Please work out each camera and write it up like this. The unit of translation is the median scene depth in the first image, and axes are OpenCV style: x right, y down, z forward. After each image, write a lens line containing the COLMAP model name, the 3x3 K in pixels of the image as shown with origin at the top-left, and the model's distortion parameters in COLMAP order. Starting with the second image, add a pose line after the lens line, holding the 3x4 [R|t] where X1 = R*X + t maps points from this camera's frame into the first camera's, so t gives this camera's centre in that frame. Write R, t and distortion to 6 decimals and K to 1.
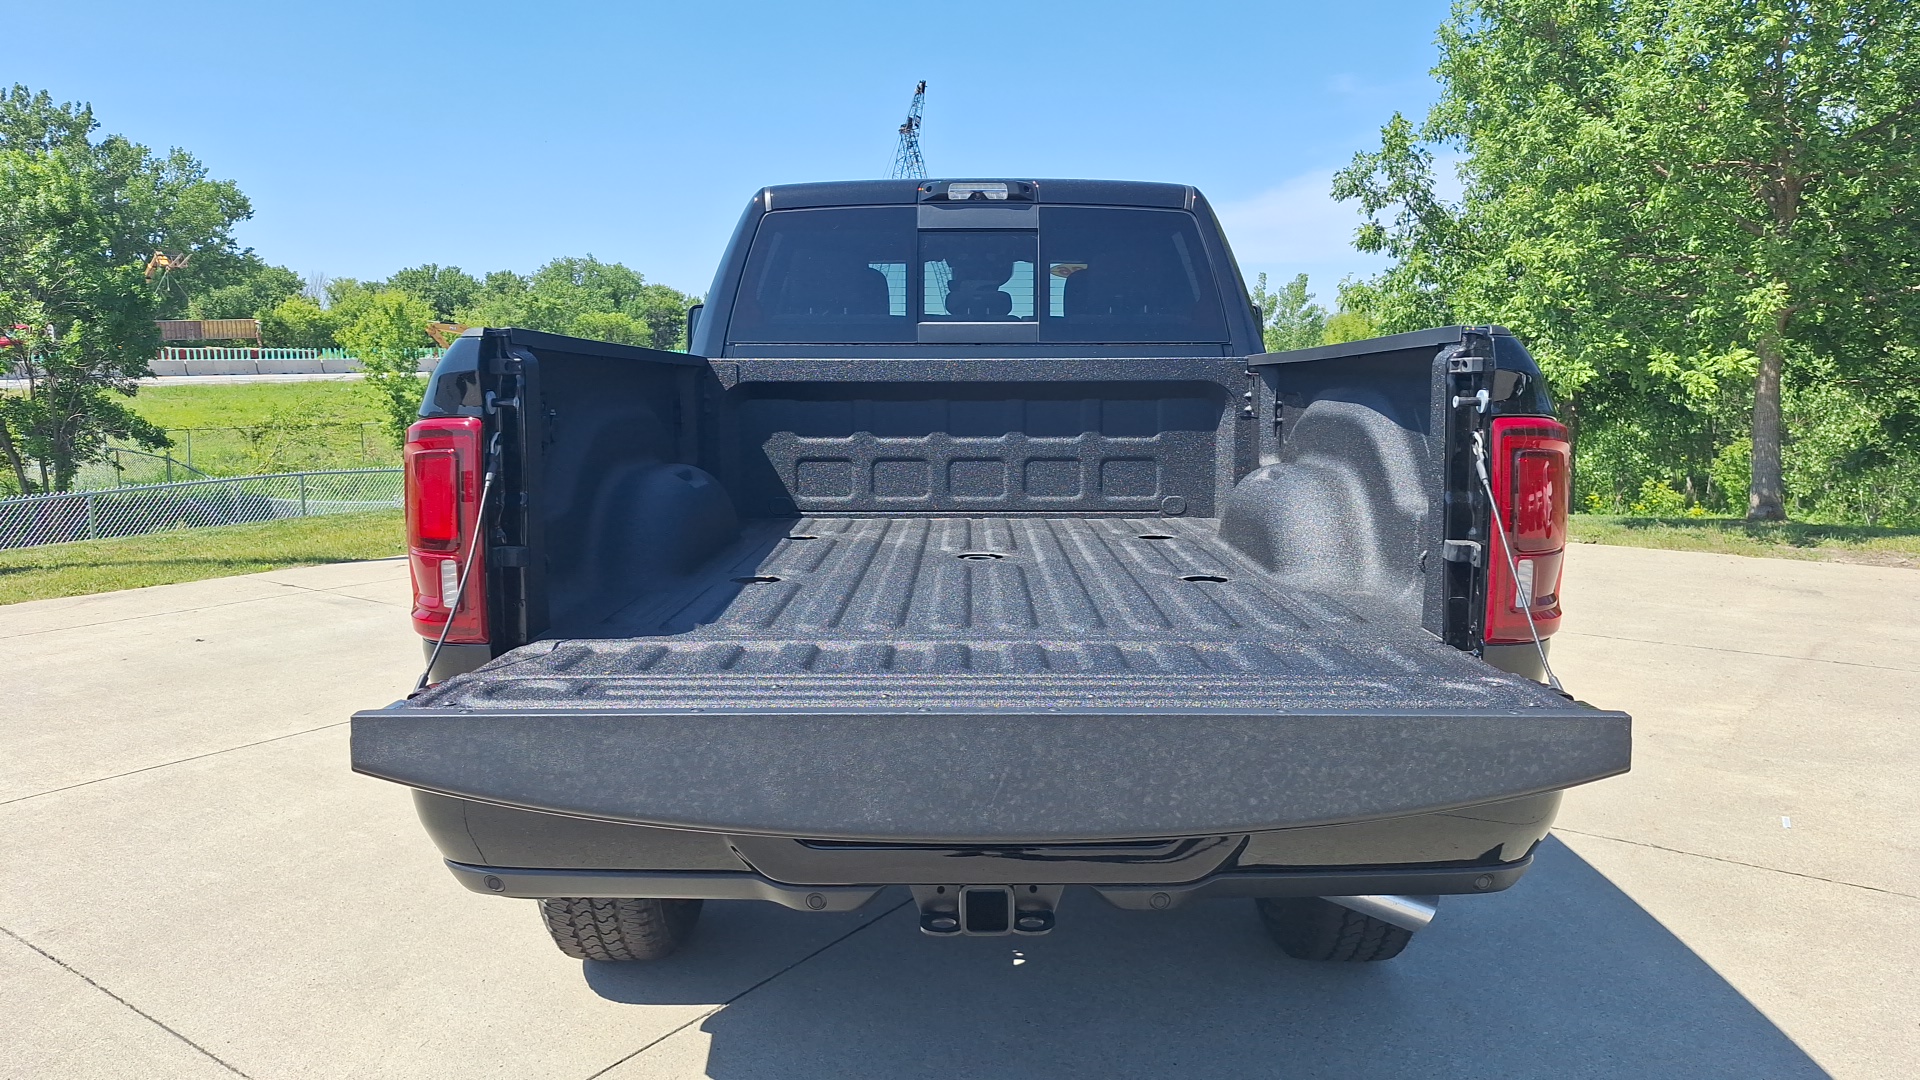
lens RADIAL K [[1357.6, 0, 964.8], [0, 1357.6, 537.4], [0, 0, 1]] dist [0.080296, -0.091931]
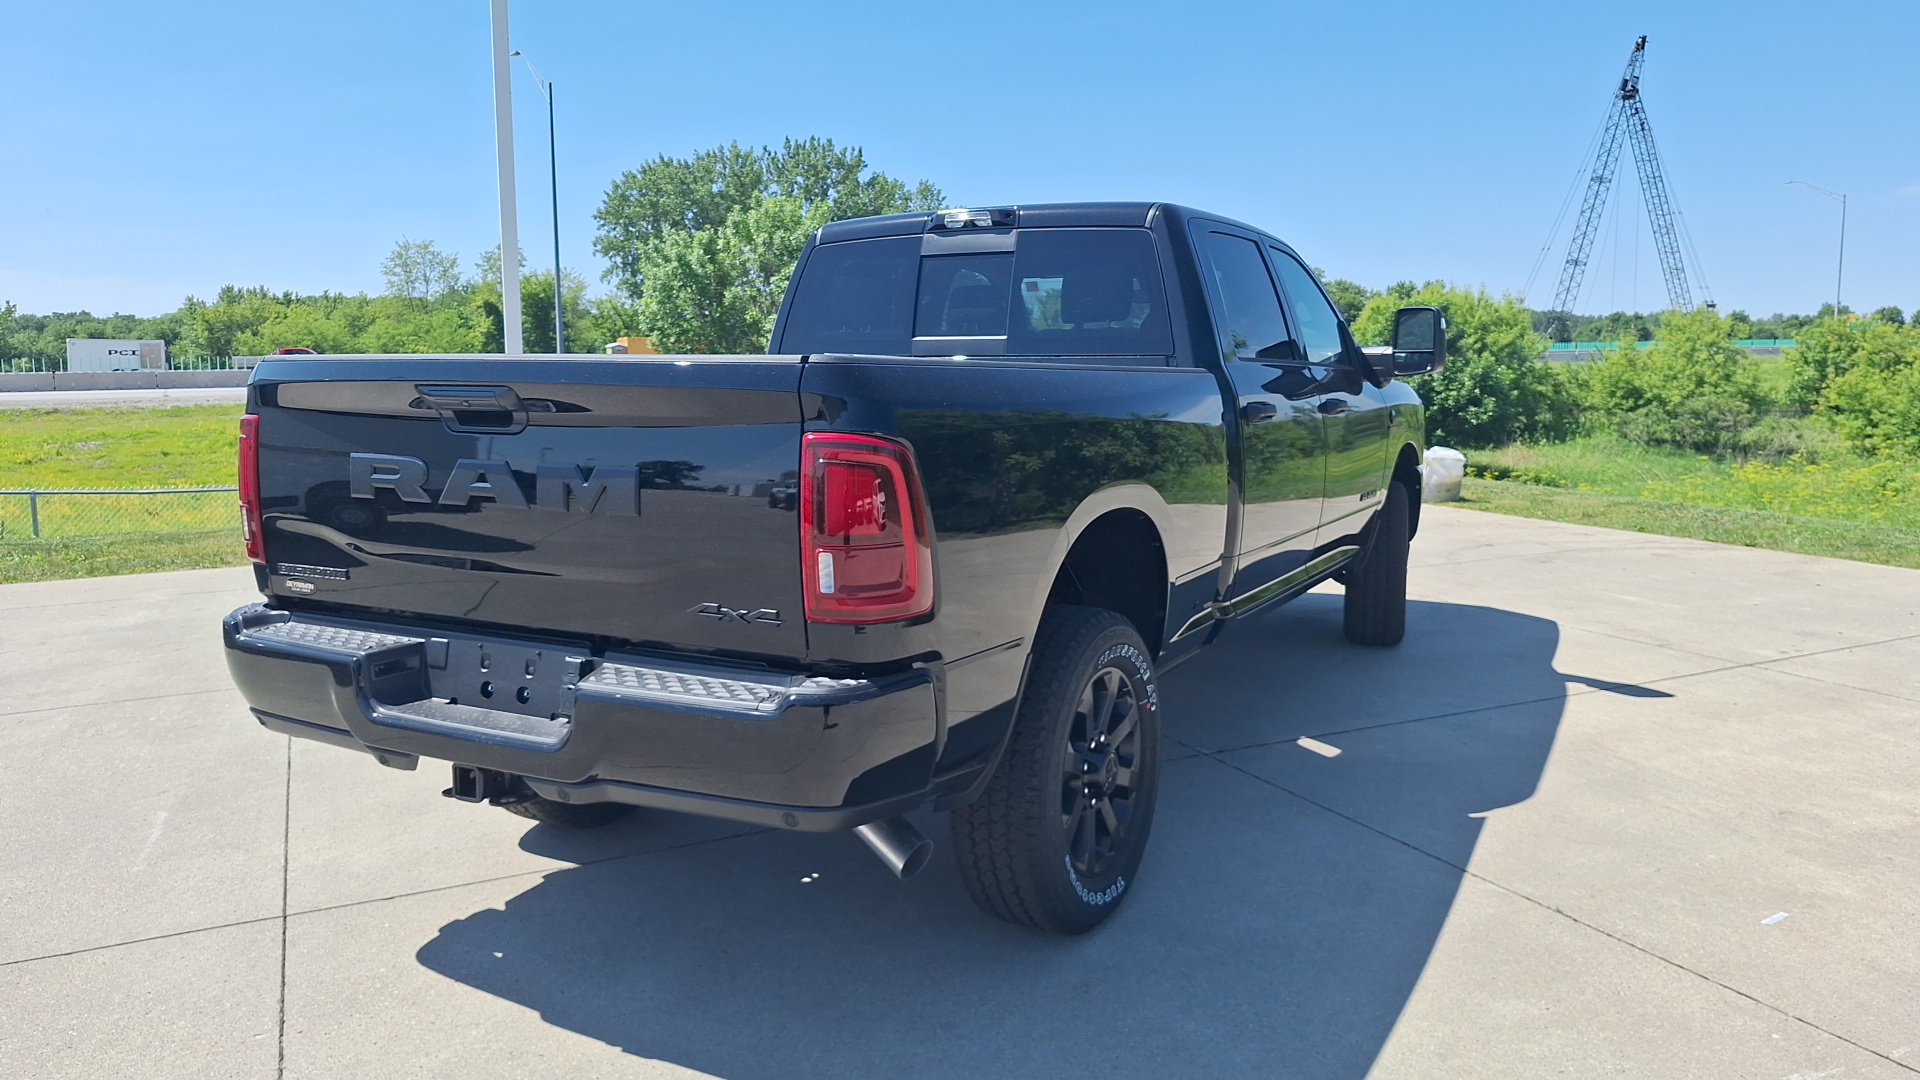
lens RADIAL K [[1348.3, 0, 942.9], [0, 1348.3, 532.7], [0, 0, 1]] dist [0.085782, -0.095251]
pose [[0.875695, 0.057766, -0.479397, 0.238428], [-0.057879, 0.998217, 0.014557, -0.005132], [0.479383, 0.014999, 0.877477, 0.007192]]
